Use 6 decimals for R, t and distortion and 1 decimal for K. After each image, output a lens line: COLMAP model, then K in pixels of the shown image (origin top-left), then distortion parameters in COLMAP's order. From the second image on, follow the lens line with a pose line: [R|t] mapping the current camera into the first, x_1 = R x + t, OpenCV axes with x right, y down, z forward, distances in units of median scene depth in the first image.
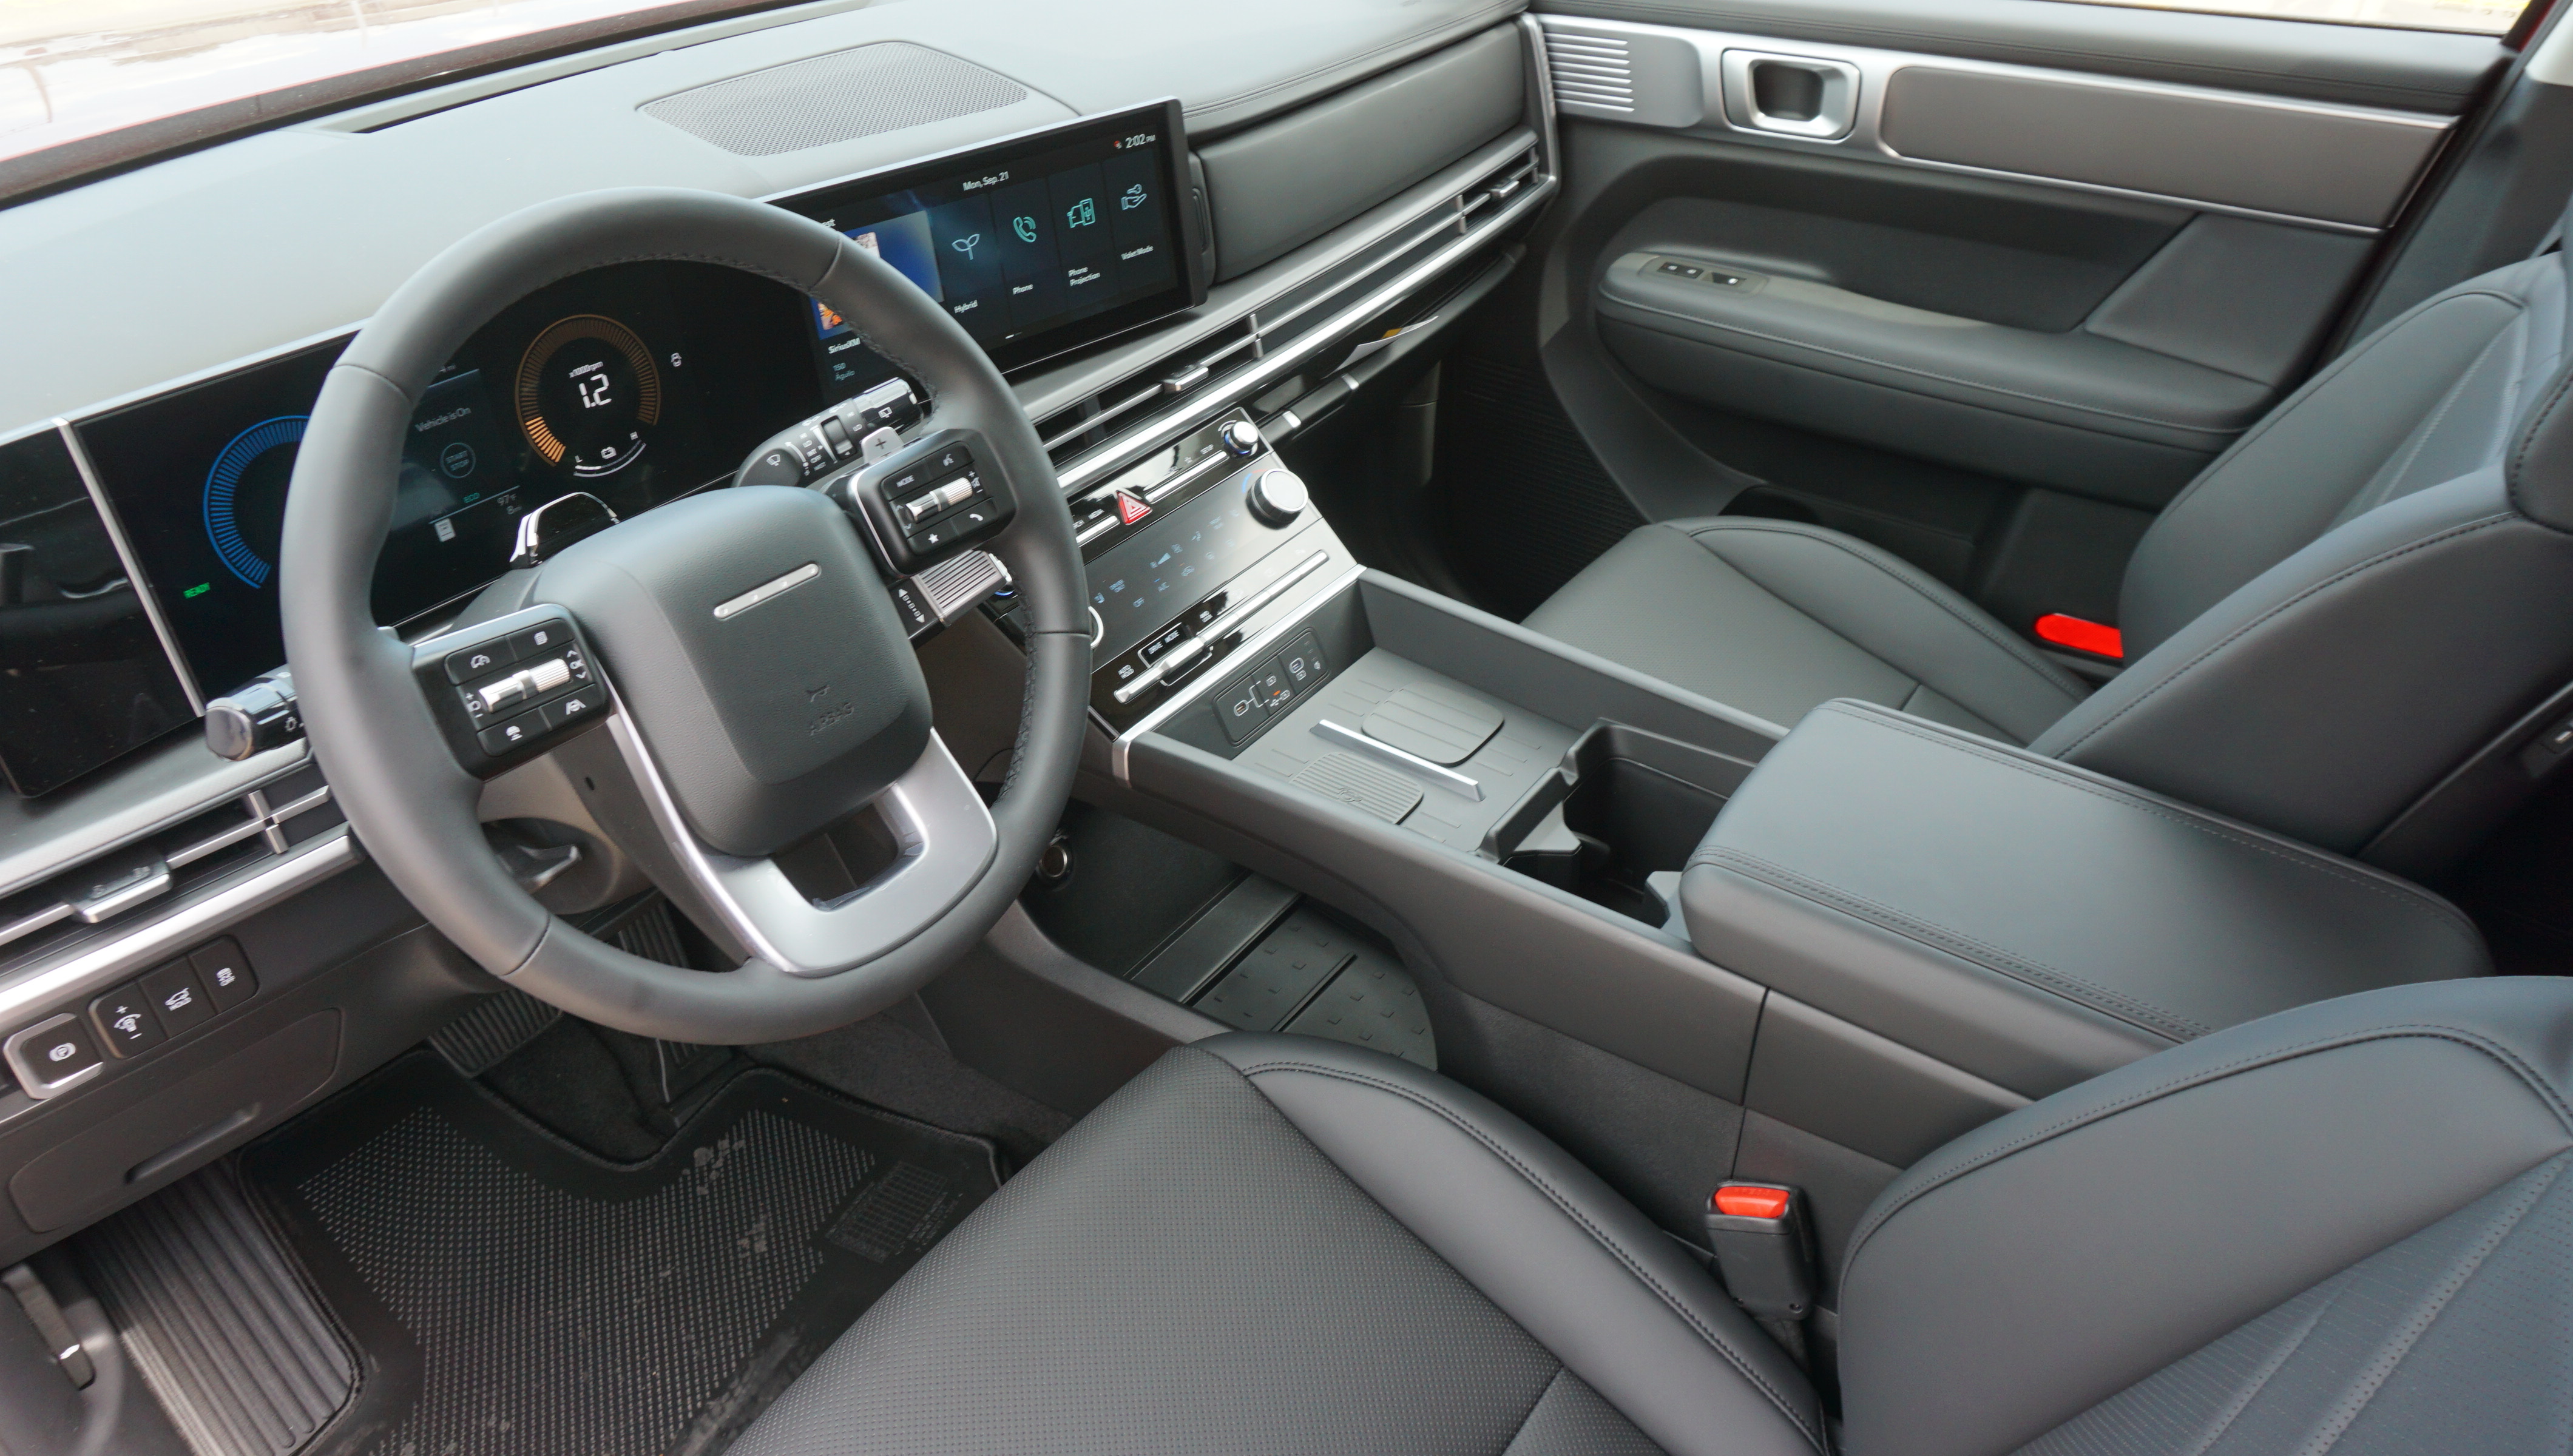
lens RADIAL K [[1735.4, 0, 1288.7], [0, 1735.4, 698.5], [0, 0, 1]] dist [-0.038770, 0.035399]
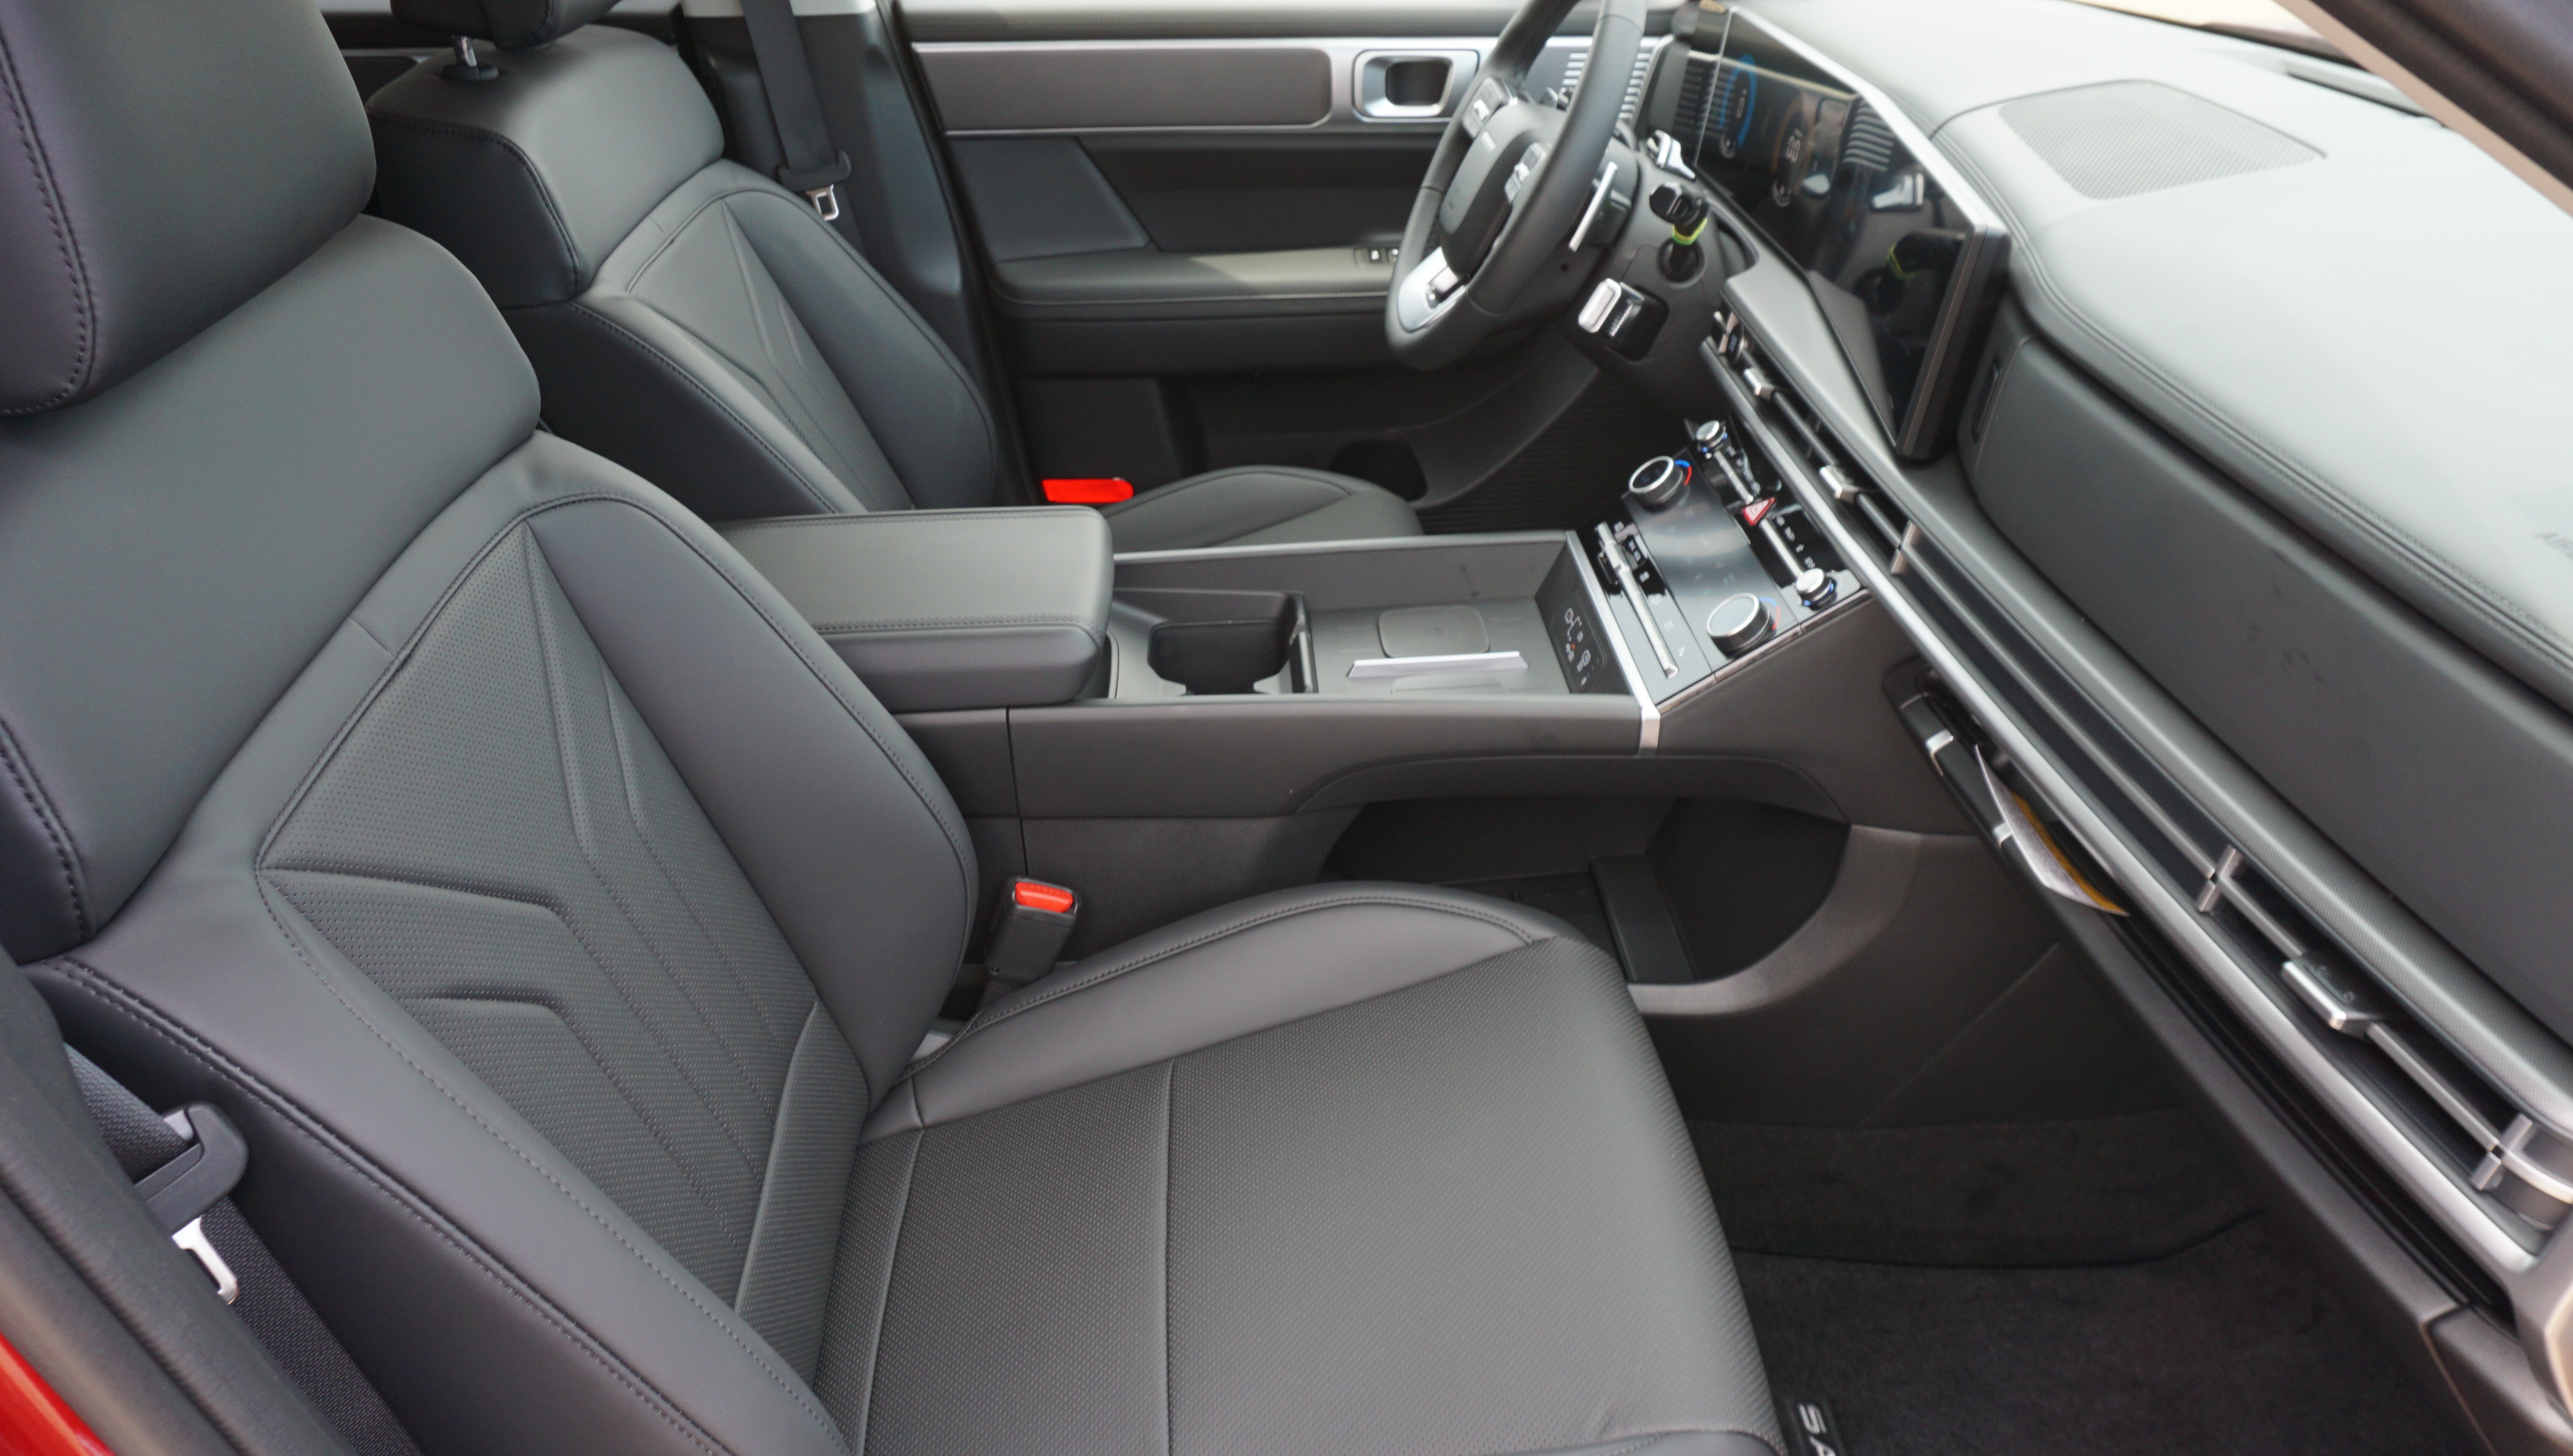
lens RADIAL K [[1727.3, 0, 1286.5], [0, 1727.3, 728.0], [0, 0, 1]] dist [-0.045945, 0.031639]
pose [[-0.787850, 0.341625, -0.512430, 0.690685], [-0.315278, 0.491027, 0.812091, -0.782187], [0.529048, 0.801364, -0.279149, 1.234830]]
